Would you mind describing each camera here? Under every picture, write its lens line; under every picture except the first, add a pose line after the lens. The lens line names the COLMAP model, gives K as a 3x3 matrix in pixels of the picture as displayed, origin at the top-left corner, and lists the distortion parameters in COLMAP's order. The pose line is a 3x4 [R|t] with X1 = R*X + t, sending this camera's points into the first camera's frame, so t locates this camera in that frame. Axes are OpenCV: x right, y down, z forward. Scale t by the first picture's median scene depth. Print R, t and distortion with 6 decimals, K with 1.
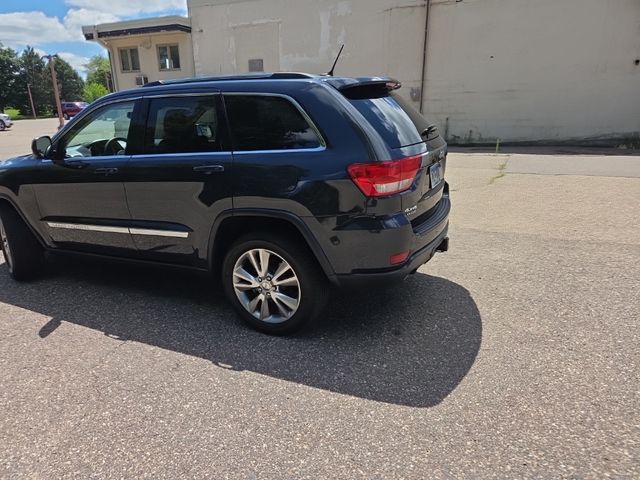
lens RADIAL K [[425.2, 0, 312.4], [0, 425.2, 246.0], [0, 0, 1]] dist [0.071024, -0.054382]
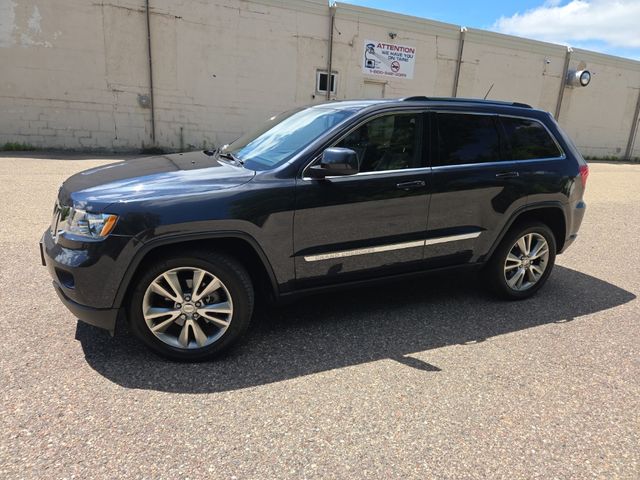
lens RADIAL K [[426.3, 0, 316.3], [0, 426.3, 238.5], [0, 0, 1]] dist [0.059894, -0.041558]
pose [[0.623854, -0.149717, 0.767067, -1.327424], [0.176251, 0.983147, 0.048547, -0.136294], [-0.761408, 0.104910, 0.639728, 0.553508]]
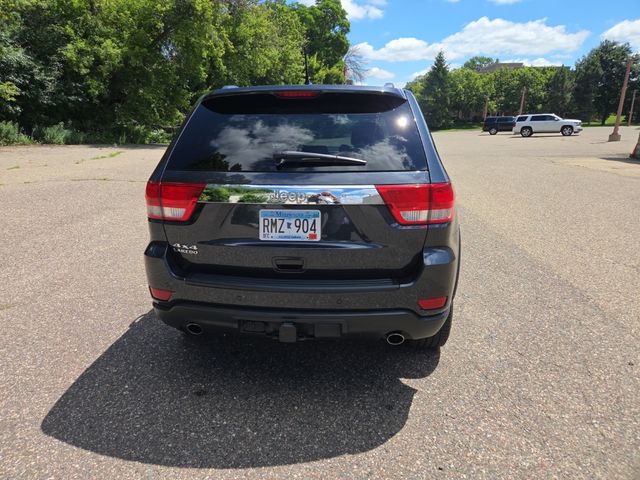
lens RADIAL K [[425.2, 0, 312.3], [0, 425.2, 233.3], [0, 0, 1]] dist [0.071024, -0.054382]
pose [[0.348429, 0.262868, -0.899721, 0.835612], [-0.297907, 0.941157, 0.159605, -0.250121], [0.888734, 0.212422, 0.406237, 0.703669]]
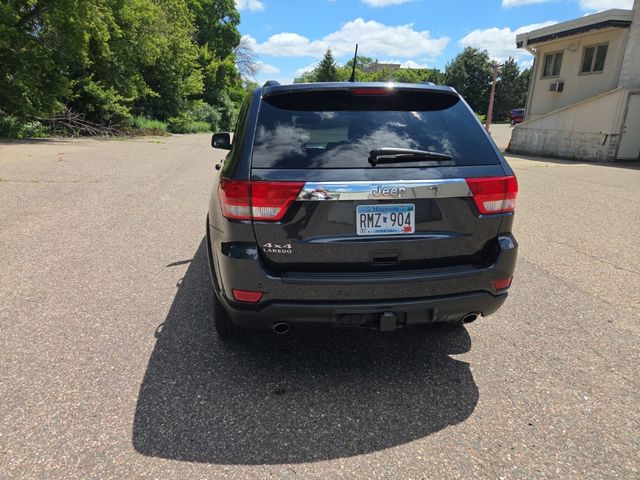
lens RADIAL K [[425.2, 0, 311.2], [0, 425.2, 244.1], [0, 0, 1]] dist [0.071024, -0.054382]
pose [[0.566686, 0.266512, -0.779640, 0.713883], [-0.280753, 0.952073, 0.121389, -0.164095], [0.774626, 0.150097, 0.614350, 0.445610]]
